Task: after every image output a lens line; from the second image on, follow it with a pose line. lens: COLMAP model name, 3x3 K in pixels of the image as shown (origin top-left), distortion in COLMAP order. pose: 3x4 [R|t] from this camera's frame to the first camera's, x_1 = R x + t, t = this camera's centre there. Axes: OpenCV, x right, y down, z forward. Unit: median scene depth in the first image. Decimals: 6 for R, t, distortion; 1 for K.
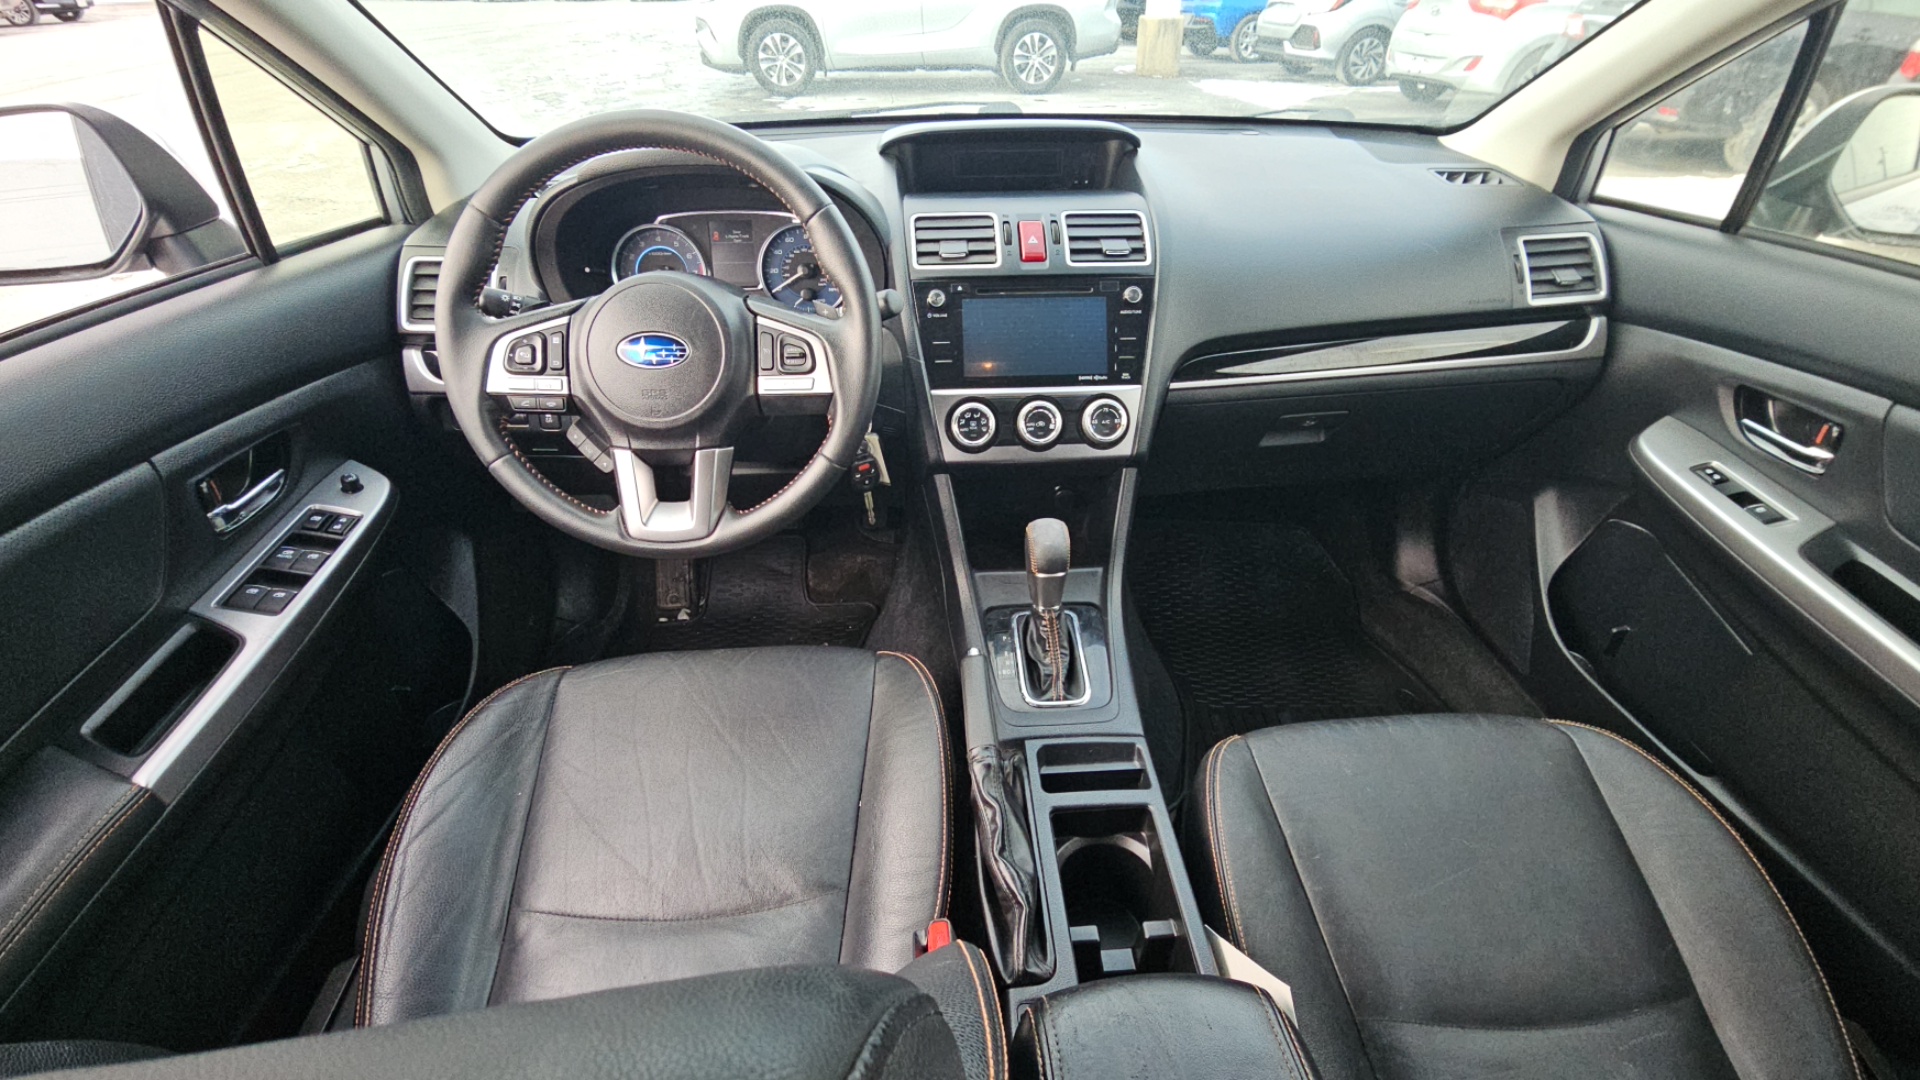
lens RADIAL K [[851.1, 0, 975.3], [0, 851.1, 540.1], [0, 0, 1]] dist [0.006953, -0.005022]
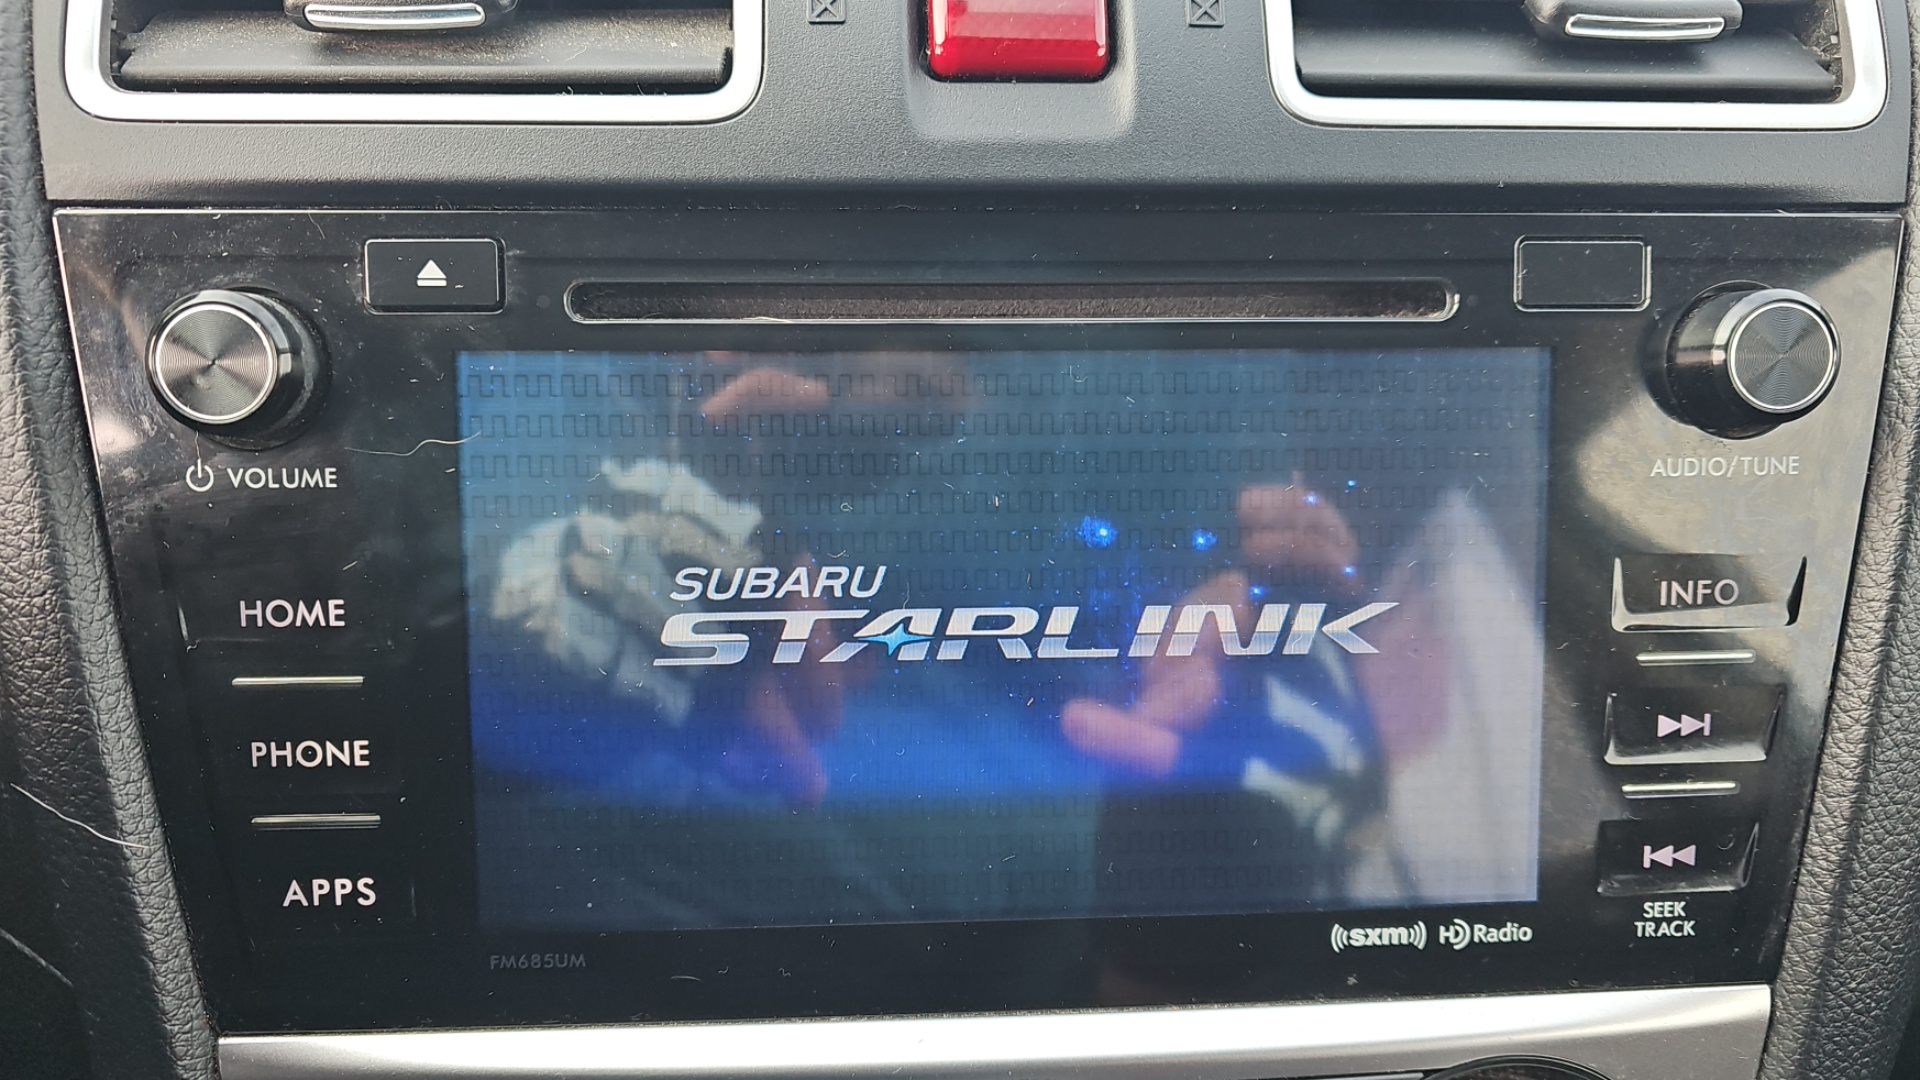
lens RADIAL K [[1363.7, 0, 942.8], [0, 1363.7, 560.2], [0, 0, 1]] dist [0.086209, -0.066557]
pose [[0.999828, 0.018511, -0.001313, 0.059508], [-0.018506, 0.999822, 0.003559, -0.253182], [0.001378, -0.003534, 0.999993, 0.785744]]
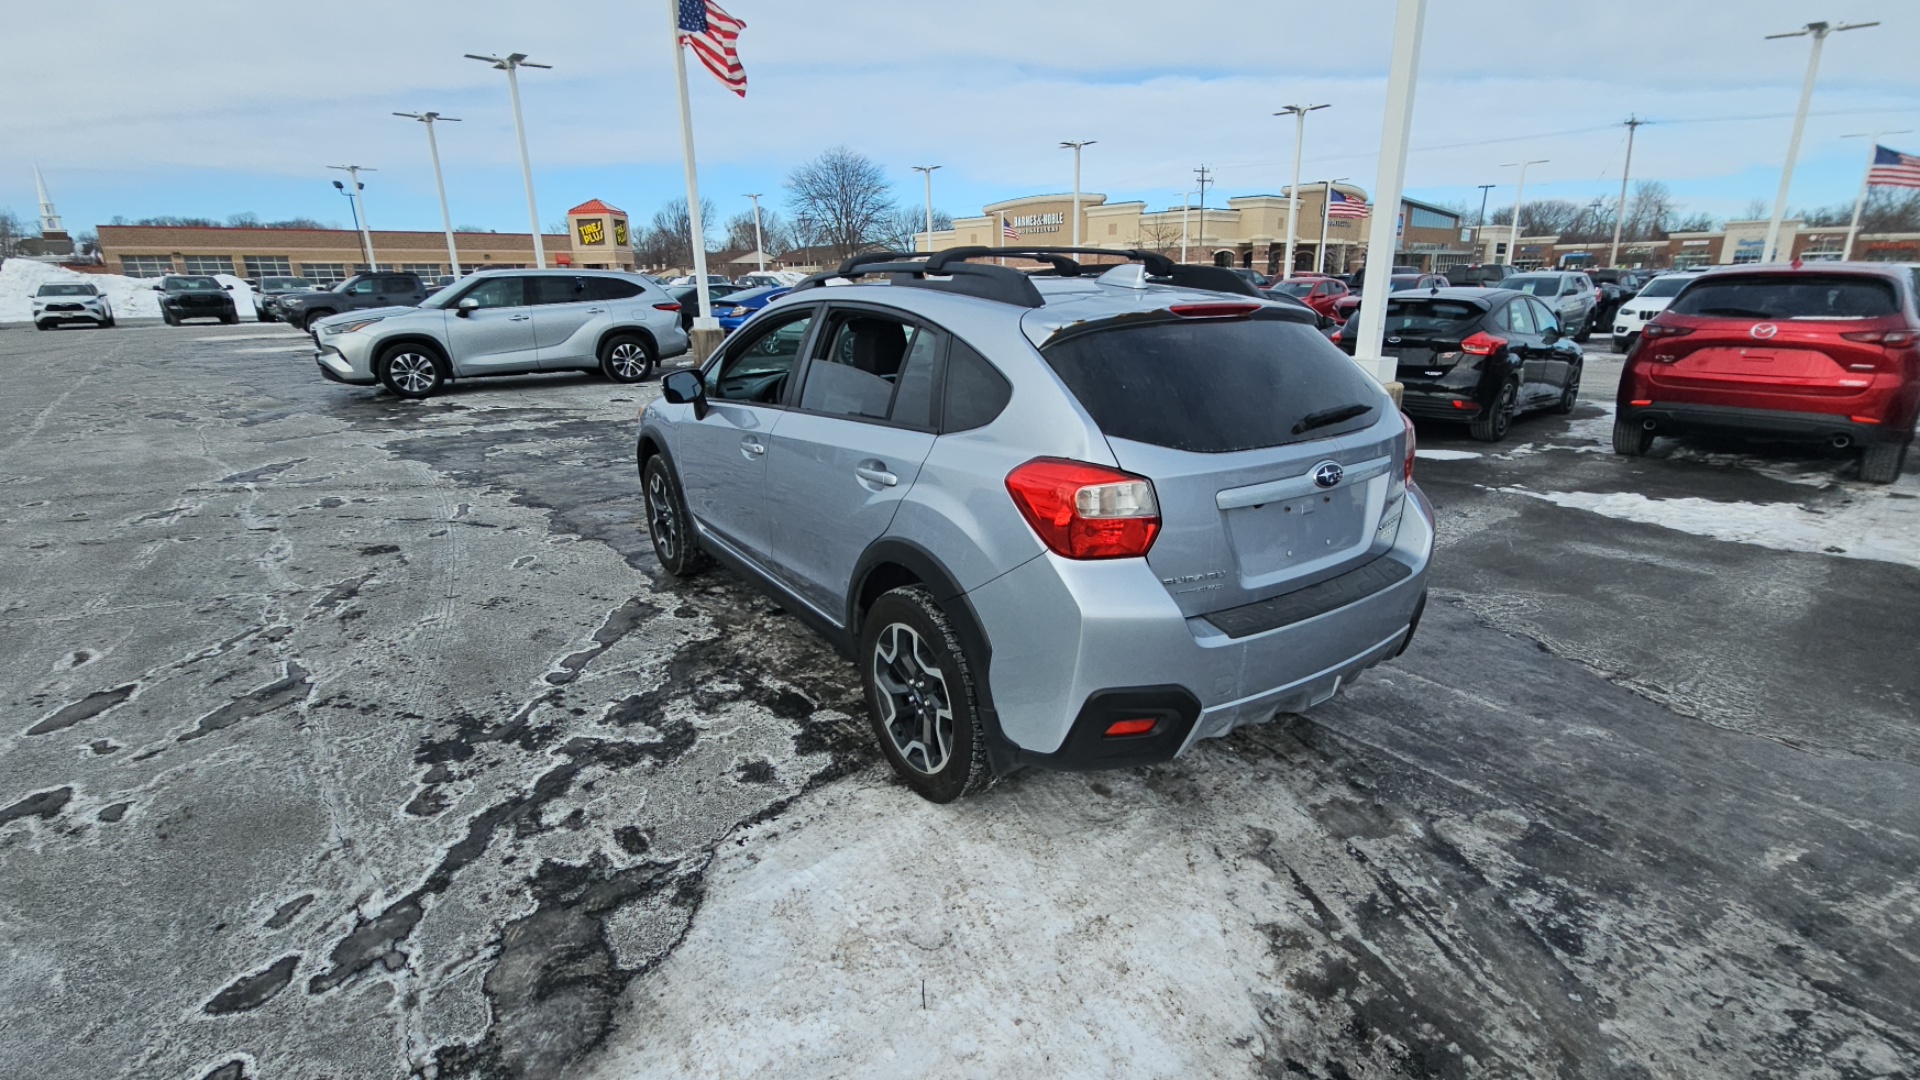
lens RADIAL K [[851.1, 0, 980.0], [0, 851.1, 547.9], [0, 0, 1]] dist [0.006953, -0.005022]
pose [[0.854089, -0.164267, 0.493506, -1.948380], [0.297676, 0.932440, -0.204806, 1.804479], [-0.426522, 0.321827, 0.845285, -3.300682]]
